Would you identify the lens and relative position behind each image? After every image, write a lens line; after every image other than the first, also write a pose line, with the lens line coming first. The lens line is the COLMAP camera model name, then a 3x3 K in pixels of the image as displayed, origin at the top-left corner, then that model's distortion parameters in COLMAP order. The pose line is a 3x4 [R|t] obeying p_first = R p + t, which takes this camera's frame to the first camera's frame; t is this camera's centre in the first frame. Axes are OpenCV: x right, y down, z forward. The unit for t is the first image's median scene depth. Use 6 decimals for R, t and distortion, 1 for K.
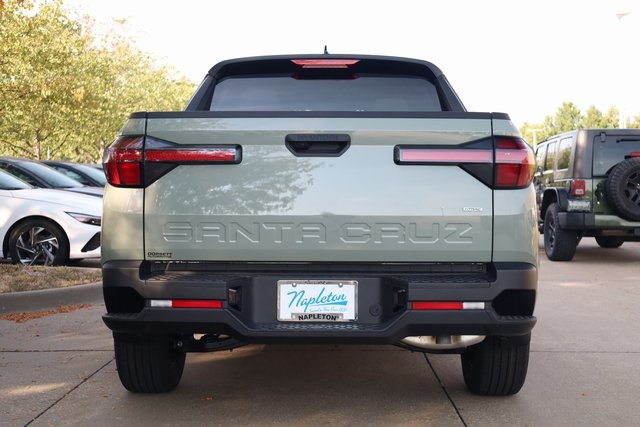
lens RADIAL K [[956.2, 0, 316.9], [0, 956.2, 220.3], [0, 0, 1]] dist [-0.000646, 0.000000]
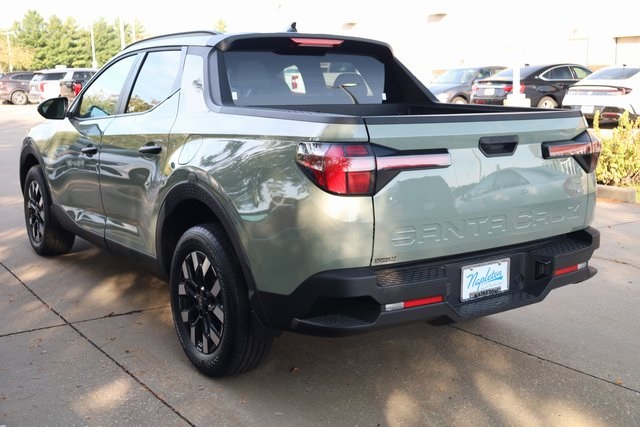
lens RADIAL K [[745.7, 0, 326.1], [0, 745.7, 216.3], [0, 0, 1]] dist [0.019908, 0.000000]
pose [[0.808969, -0.103623, 0.578647, -0.670150], [0.019600, 0.988548, 0.149626, -0.129942], [-0.587525, -0.109702, 0.801736, 0.397582]]
